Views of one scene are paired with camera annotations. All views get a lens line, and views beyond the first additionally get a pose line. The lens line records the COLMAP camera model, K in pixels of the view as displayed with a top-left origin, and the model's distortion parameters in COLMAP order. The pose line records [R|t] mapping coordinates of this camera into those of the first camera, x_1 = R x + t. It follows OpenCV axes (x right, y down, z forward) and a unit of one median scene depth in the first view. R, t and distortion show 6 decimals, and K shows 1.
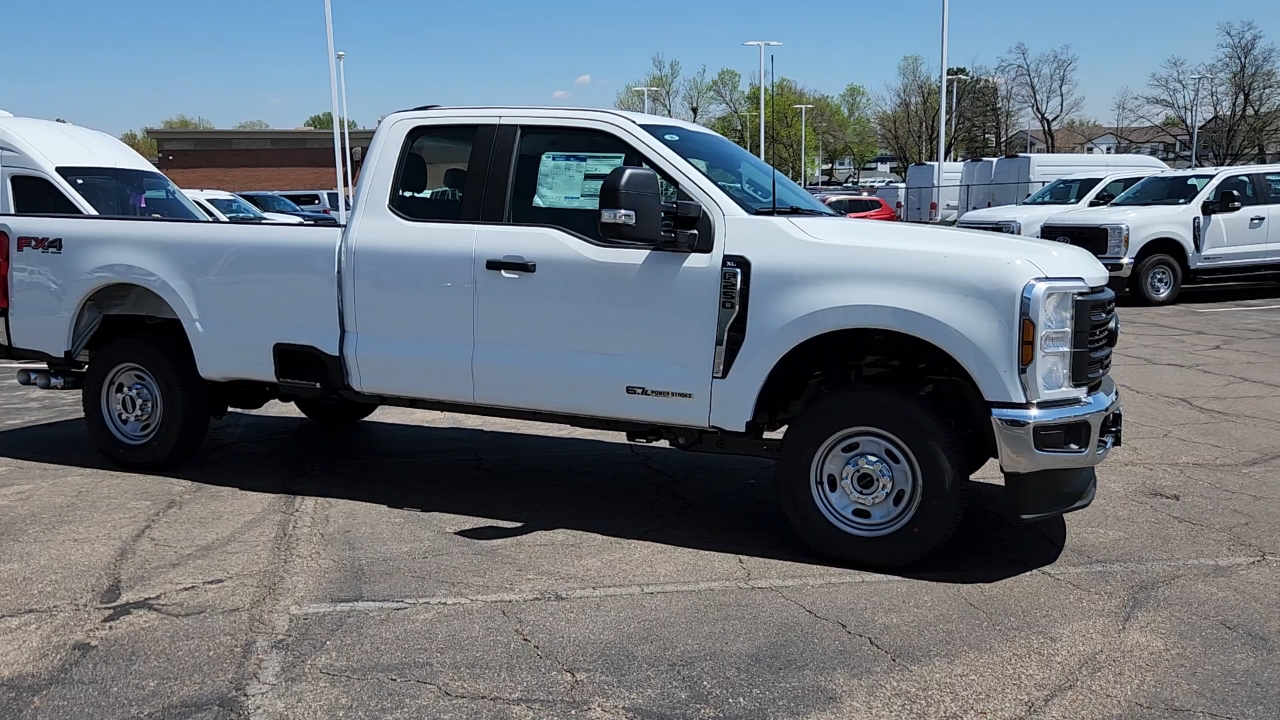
lens RADIAL K [[1091.9, 0, 627.3], [0, 1091.9, 361.7], [0, 0, 1]] dist [0.025895, -0.010210]
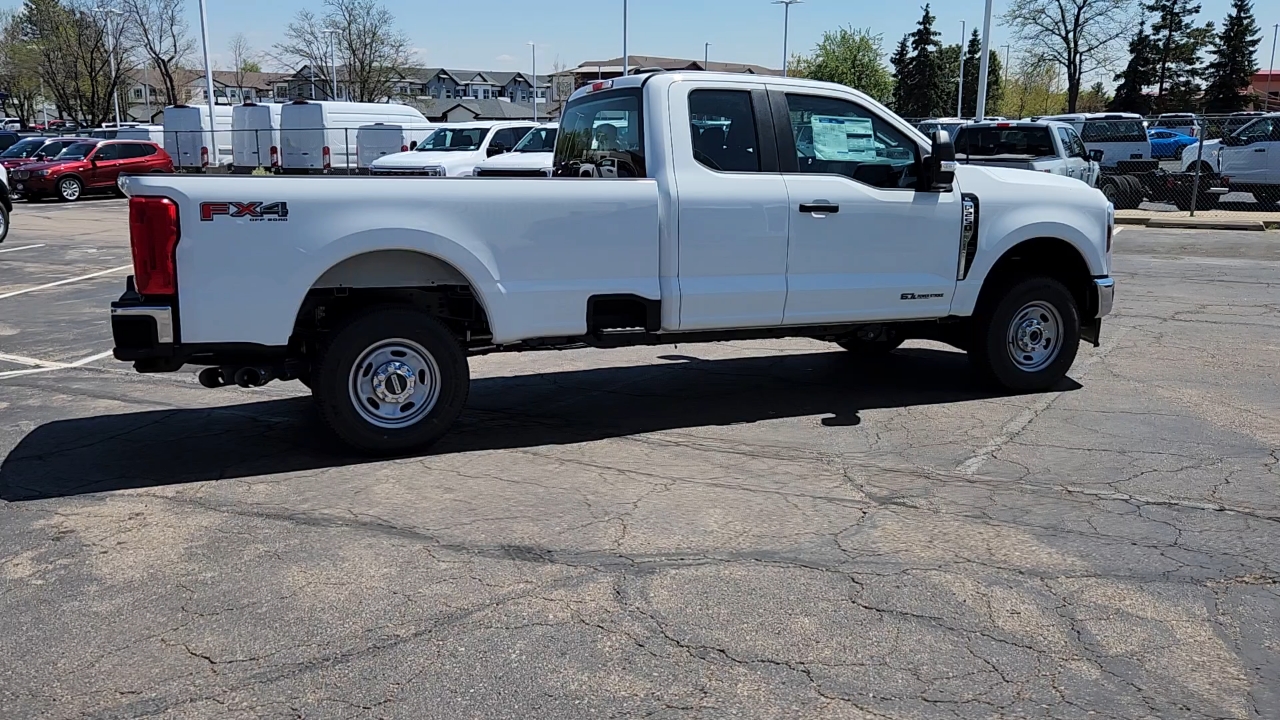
lens RADIAL K [[1091.4, 0, 627.5], [0, 1091.4, 366.5], [0, 0, 1]] dist [0.018603, 0.001672]
pose [[0.697098, -0.141365, 0.702901, -1.121681], [0.102305, 0.989950, 0.097635, -0.051643], [-0.709639, 0.003849, 0.704555, 0.272933]]
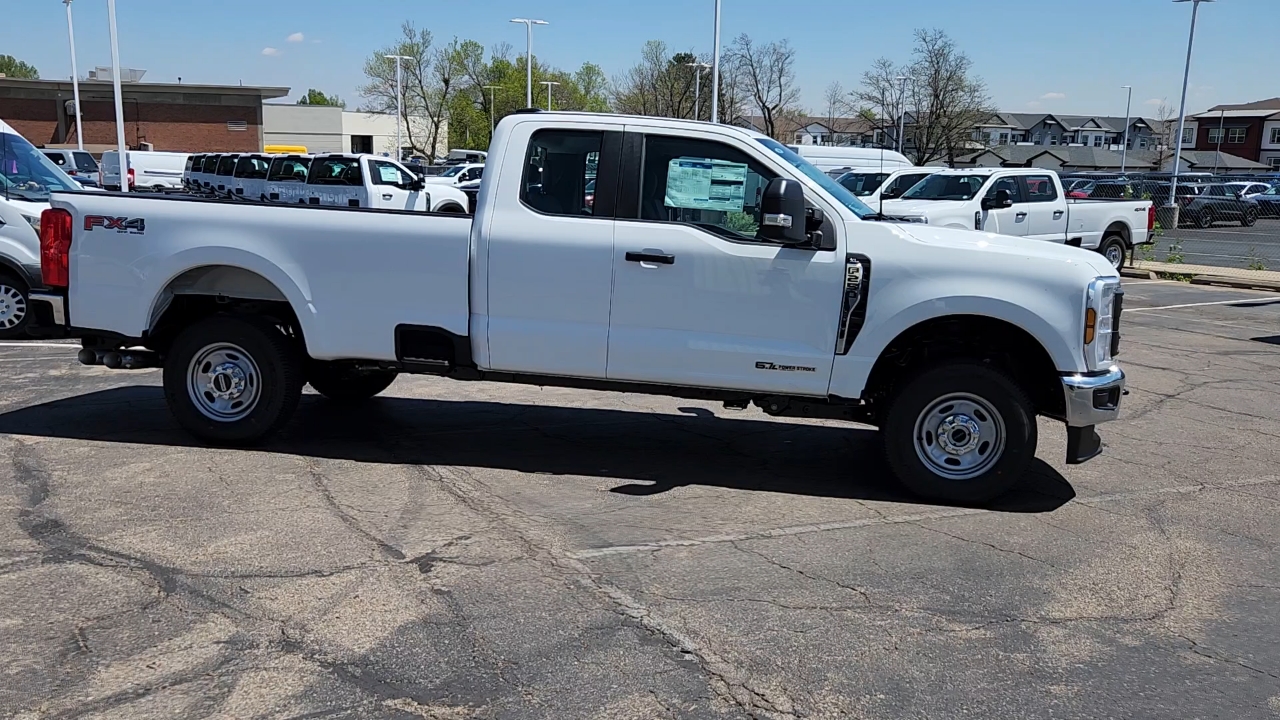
lens RADIAL K [[1091.9, 0, 627.3], [0, 1091.9, 361.7], [0, 0, 1]] dist [0.025895, -0.010210]
pose [[0.967902, -0.008071, 0.251198, -0.406633], [0.001786, 0.999680, 0.025238, -0.007266], [-0.251321, -0.023979, 0.967607, -0.104540]]
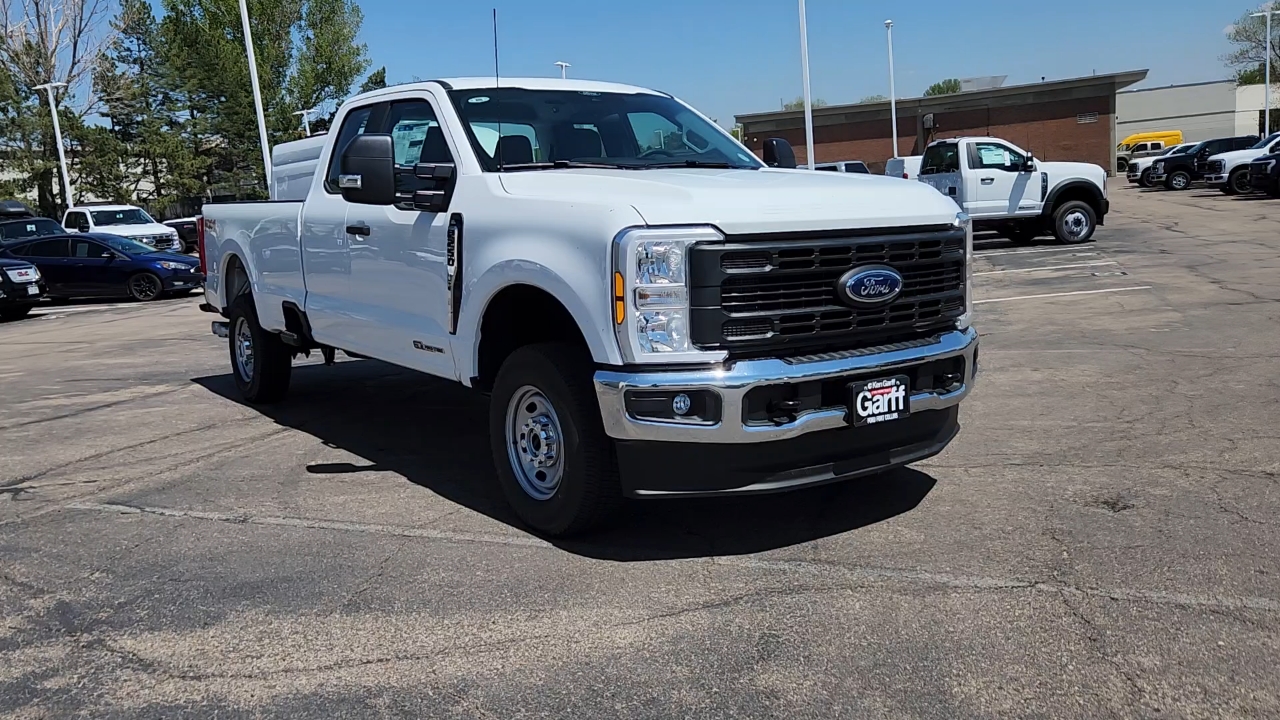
lens RADIAL K [[1093.7, 0, 625.7], [0, 1093.7, 360.3], [0, 0, 1]] dist [0.021390, -0.000362]
pose [[0.847611, 0.032927, -0.529596, 0.691936], [-0.019514, 0.999332, 0.030900, 0.004592], [0.530259, -0.015856, 0.847687, 0.194981]]
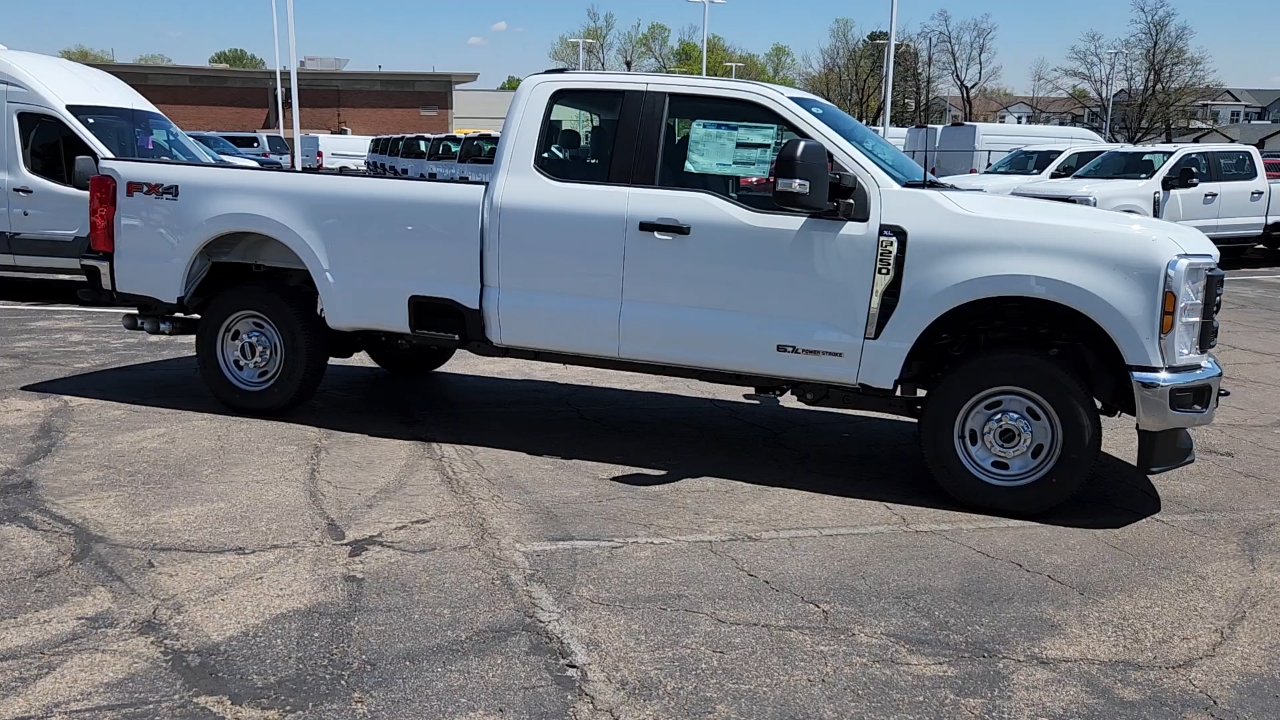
lens RADIAL K [[1093.7, 0, 625.7], [0, 1093.7, 360.3], [0, 0, 1]] dist [0.021390, -0.000362]
pose [[0.996515, 0.019042, 0.081210, -0.220605], [-0.022324, 0.998962, 0.039696, -0.001189], [-0.080370, -0.041371, 0.995906, -0.051617]]
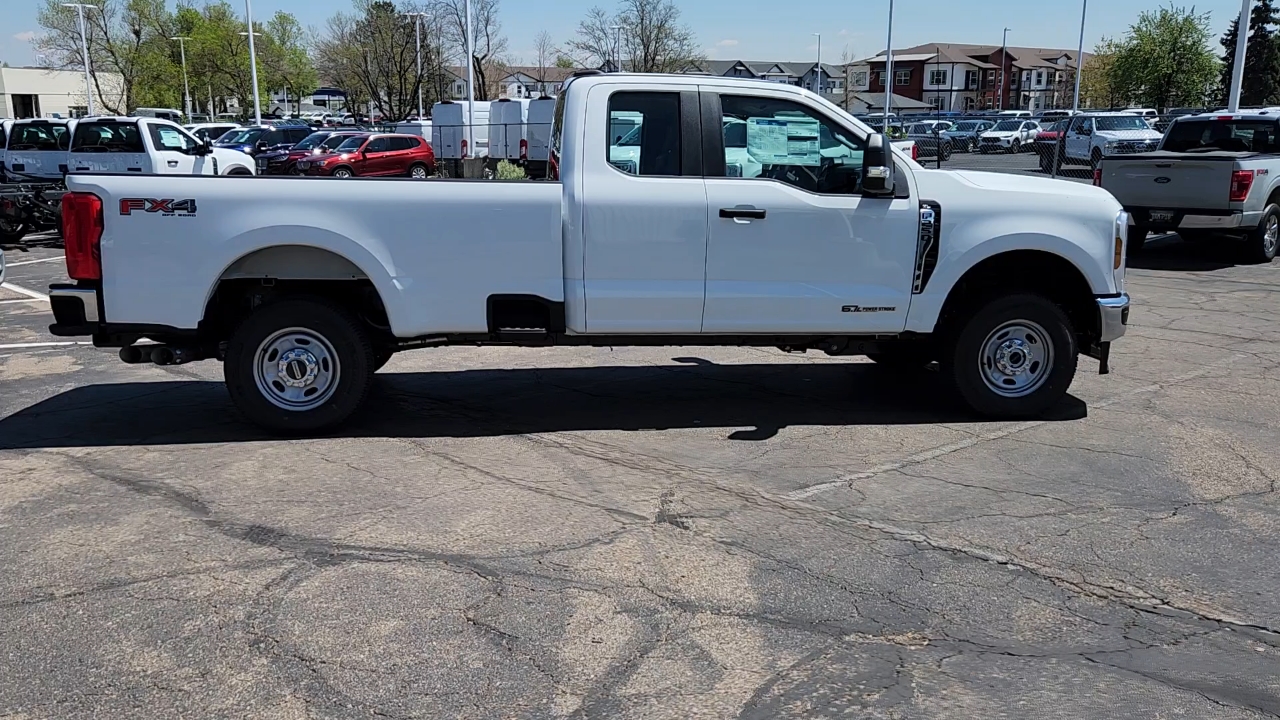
lens RADIAL K [[1091.4, 0, 627.5], [0, 1091.4, 366.5], [0, 0, 1]] dist [0.018603, 0.001672]
pose [[0.865437, -0.101162, 0.490698, -0.797034], [0.069632, 0.994184, 0.082151, -0.027471], [-0.496155, -0.036928, 0.867448, 0.016049]]
